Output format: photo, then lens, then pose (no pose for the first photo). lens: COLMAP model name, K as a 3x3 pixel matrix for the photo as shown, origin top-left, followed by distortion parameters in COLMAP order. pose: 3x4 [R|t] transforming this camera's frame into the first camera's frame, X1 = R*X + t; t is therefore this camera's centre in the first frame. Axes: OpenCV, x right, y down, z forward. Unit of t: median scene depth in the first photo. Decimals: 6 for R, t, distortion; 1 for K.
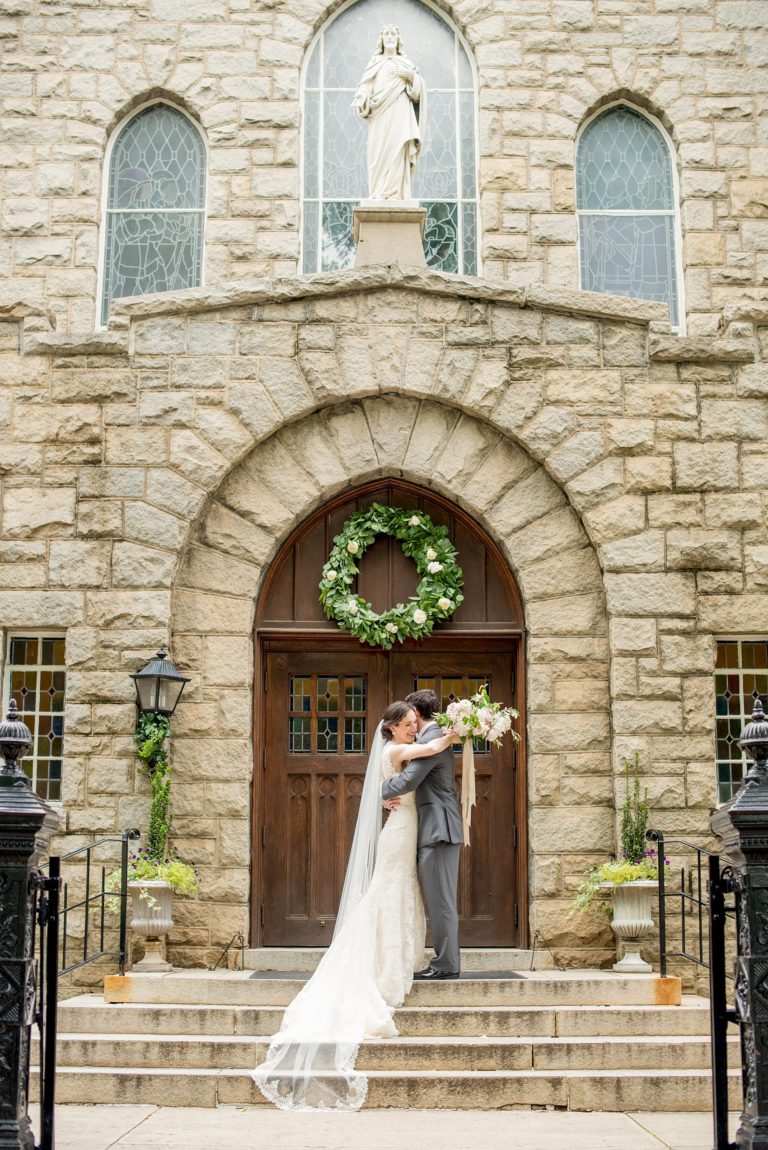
lens RADIAL K [[1704.1, 0, 382.0], [0, 1704.1, 576.0], [0, 0, 1]] dist [-0.136005, 0.000000]
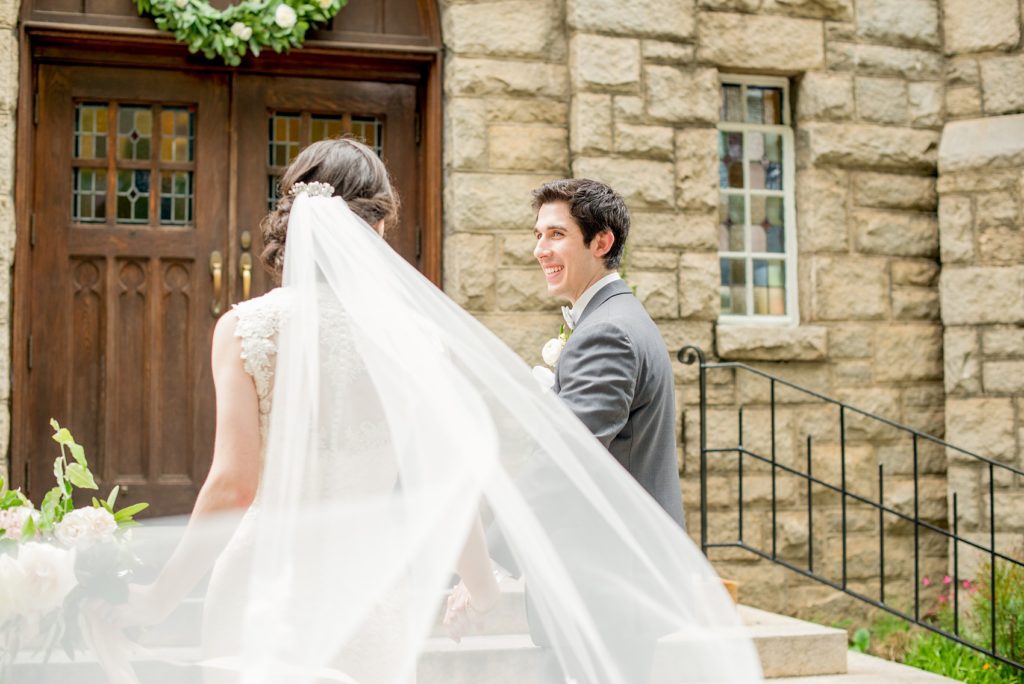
lens RADIAL K [[1517.4, 0, 511.7], [0, 1517.4, 337.9], [0, 0, 1]] dist [-0.136005, 0.000000]
pose [[0.963383, 0.014000, 0.267764, -0.046462], [-0.048152, 0.991434, 0.121407, 0.072130], [-0.263771, -0.129855, 0.955805, 0.424931]]
